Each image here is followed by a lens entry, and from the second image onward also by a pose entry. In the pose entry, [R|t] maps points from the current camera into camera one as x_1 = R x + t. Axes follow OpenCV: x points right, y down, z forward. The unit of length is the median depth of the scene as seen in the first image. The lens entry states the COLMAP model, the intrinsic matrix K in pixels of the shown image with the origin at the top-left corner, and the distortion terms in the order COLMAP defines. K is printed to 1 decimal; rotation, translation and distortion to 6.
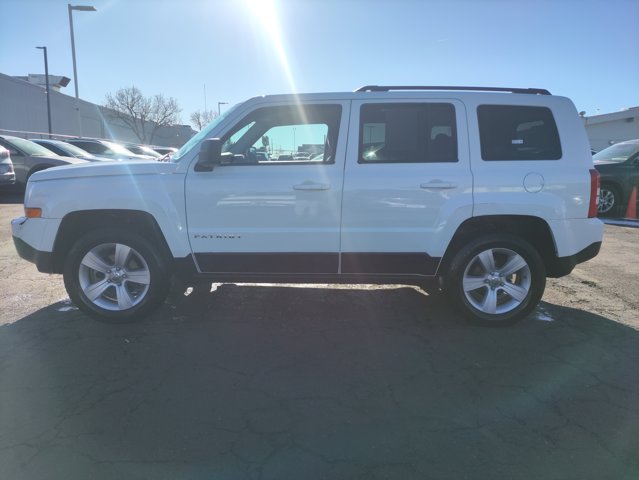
lens RADIAL K [[467.6, 0, 319.5], [0, 467.6, 240.0], [0, 0, 1]] dist [0.041130, -0.014506]
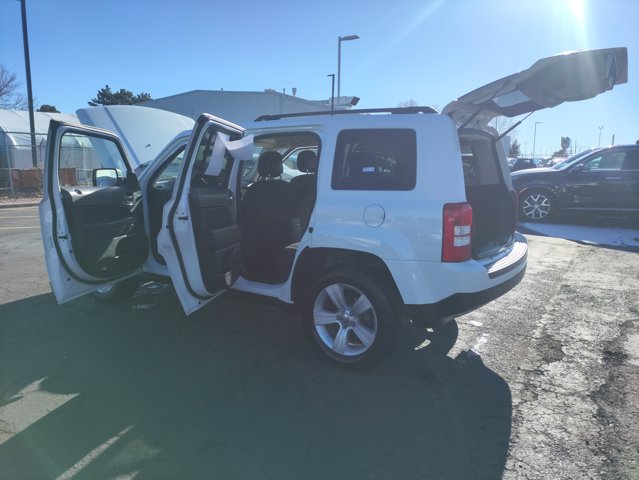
lens RADIAL K [[467.6, 0, 319.5], [0, 467.6, 240.0], [0, 0, 1]] dist [0.041130, -0.014506]
pose [[0.832517, 0.079348, -0.548288, 0.827426], [-0.086161, 0.996192, 0.013341, -0.076202], [0.547259, 0.036134, 0.836183, 0.199291]]
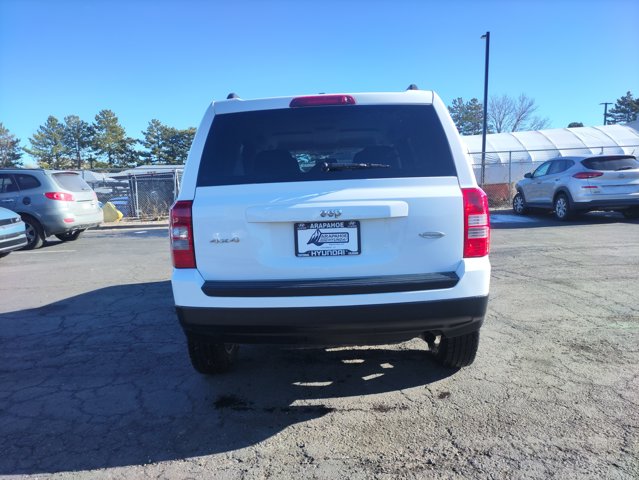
lens RADIAL K [[467.6, 0, 319.5], [0, 467.6, 240.0], [0, 0, 1]] dist [0.041130, -0.014506]
pose [[-0.026735, 0.097857, -0.994841, 1.289434], [-0.131382, 0.986220, 0.100540, -0.190895], [0.990971, 0.133393, -0.013510, 1.237535]]
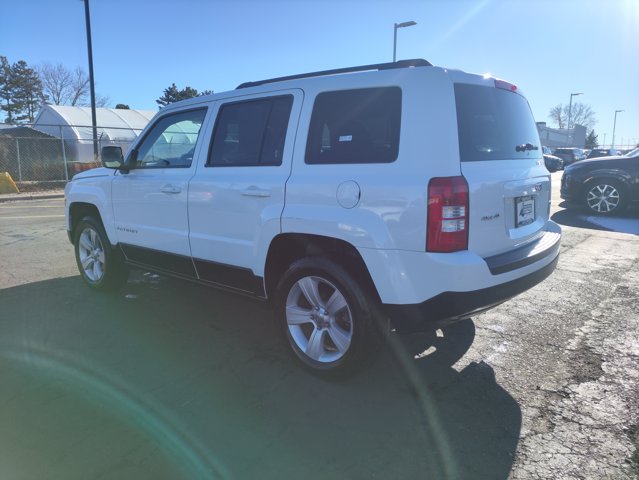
lens RADIAL K [[467.6, 0, 319.5], [0, 467.6, 240.0], [0, 0, 1]] dist [0.041130, -0.014506]
pose [[0.755941, 0.098248, -0.647225, 0.864914], [-0.098268, 0.994502, 0.036190, -0.070463], [0.647222, 0.036244, 0.761440, 0.409558]]
